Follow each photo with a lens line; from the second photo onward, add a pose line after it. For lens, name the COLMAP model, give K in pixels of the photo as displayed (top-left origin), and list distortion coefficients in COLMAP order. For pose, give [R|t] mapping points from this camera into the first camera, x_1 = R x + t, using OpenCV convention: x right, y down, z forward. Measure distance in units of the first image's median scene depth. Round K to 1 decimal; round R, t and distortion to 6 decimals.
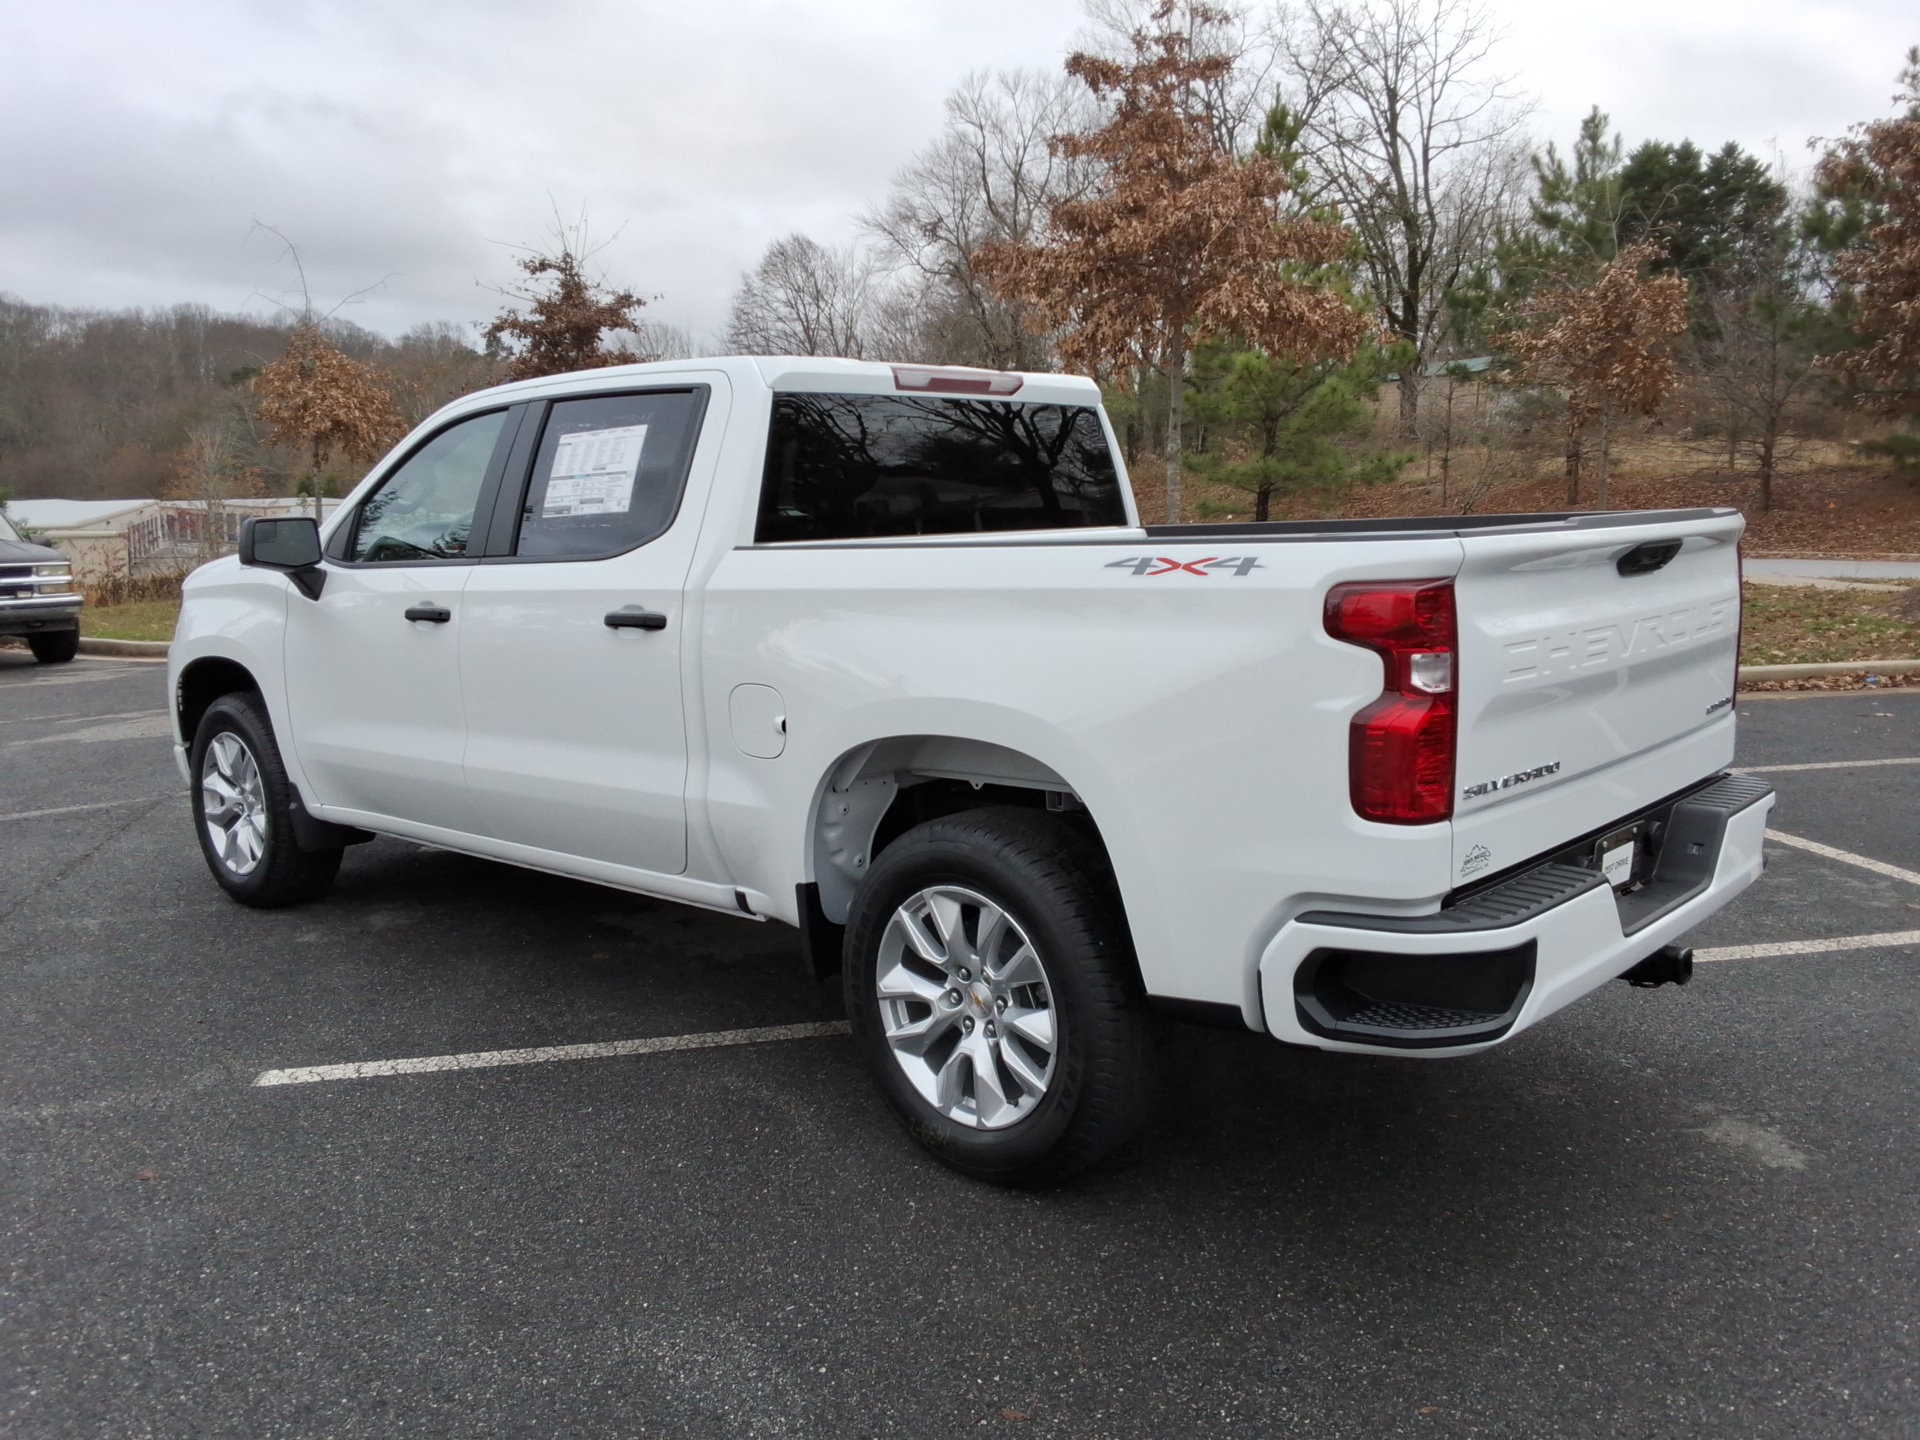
lens RADIAL K [[1519.3, 0, 982.6], [0, 1519.3, 724.9], [0, 0, 1]] dist [0.122619, -0.183988]
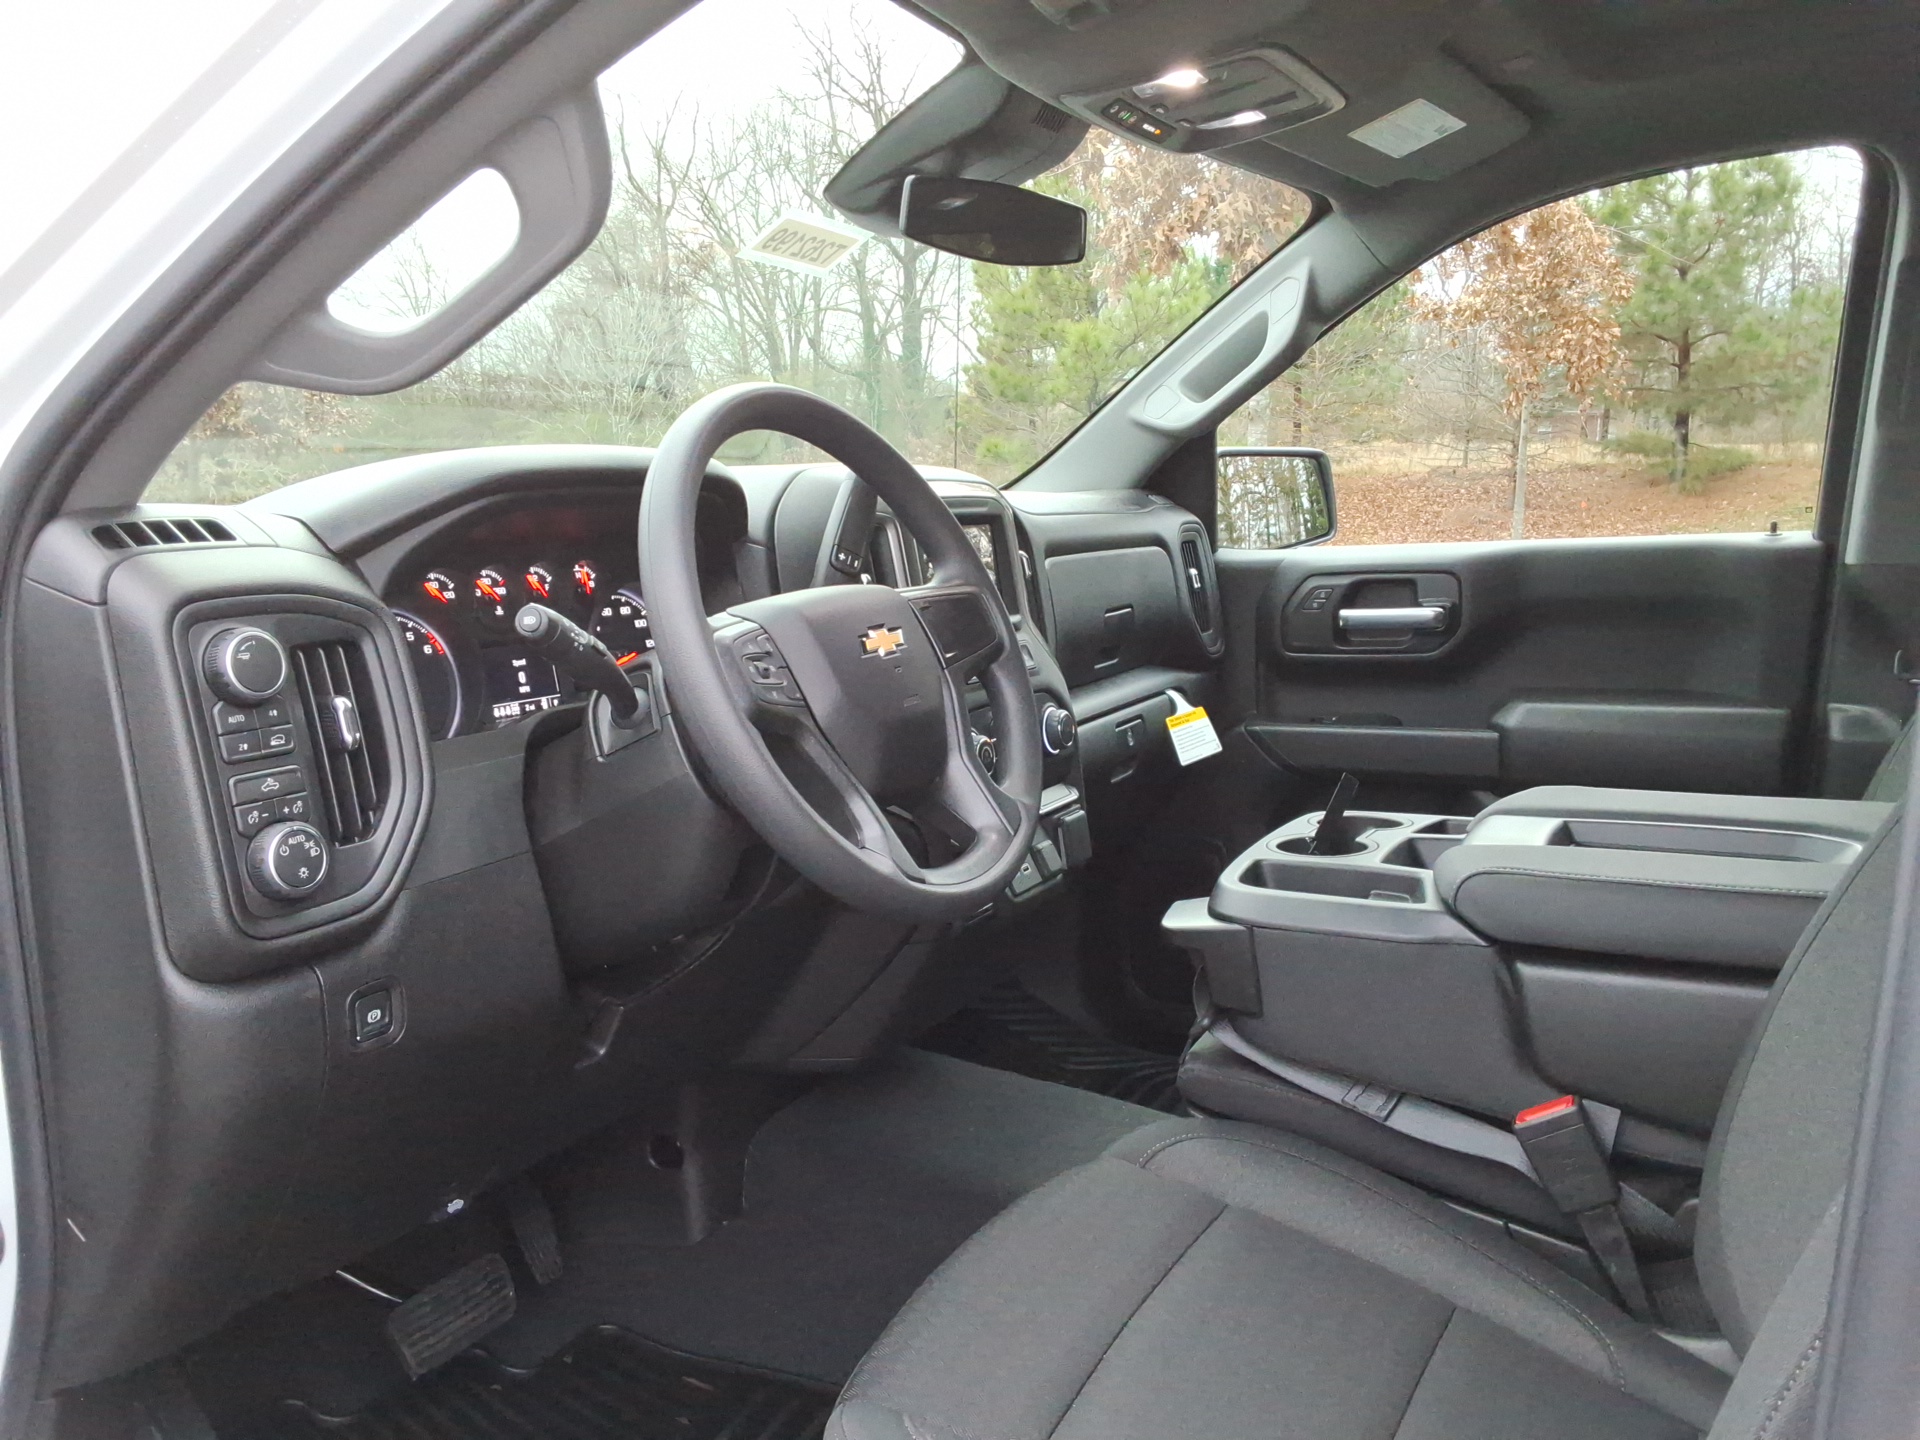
lens RADIAL K [[1521.5, 0, 971.0], [0, 1521.5, 721.8], [0, 0, 1]] dist [0.123408, -0.193779]
pose [[0.973045, -0.031679, 0.228429, -0.433375], [0.032404, 0.999475, 0.000575, -0.124124], [-0.228327, 0.006843, 0.973560, 1.017390]]
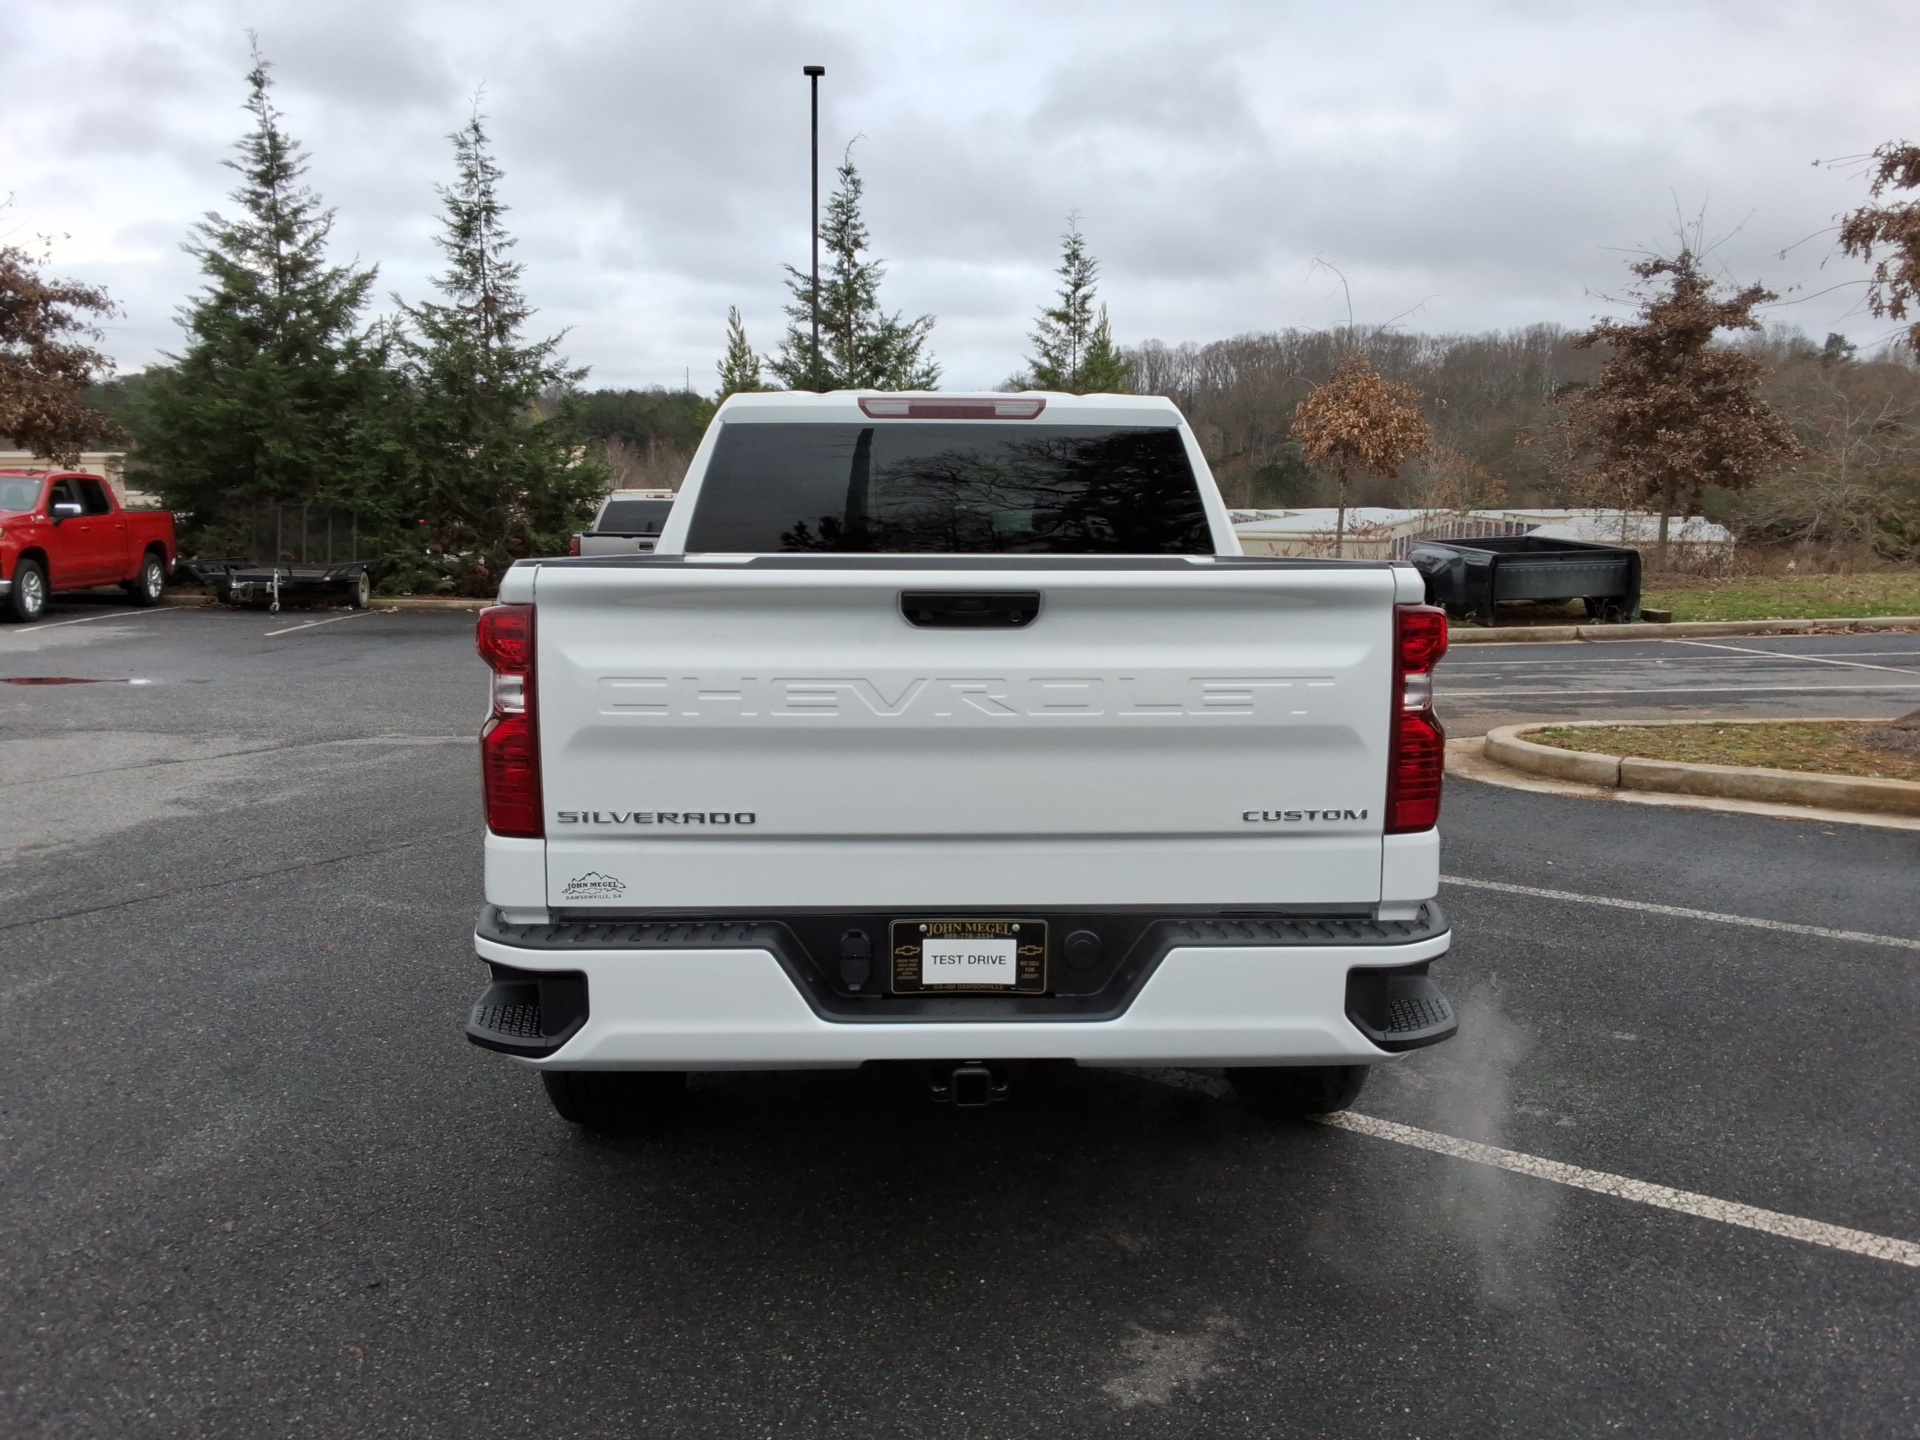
lens RADIAL K [[1519.3, 0, 982.6], [0, 1519.3, 724.9], [0, 0, 1]] dist [0.122619, -0.183988]
pose [[0.693045, 0.120333, -0.710780, 0.786957], [-0.125018, 0.991093, 0.045891, -0.062876], [0.709971, 0.057056, 0.701916, 0.306113]]
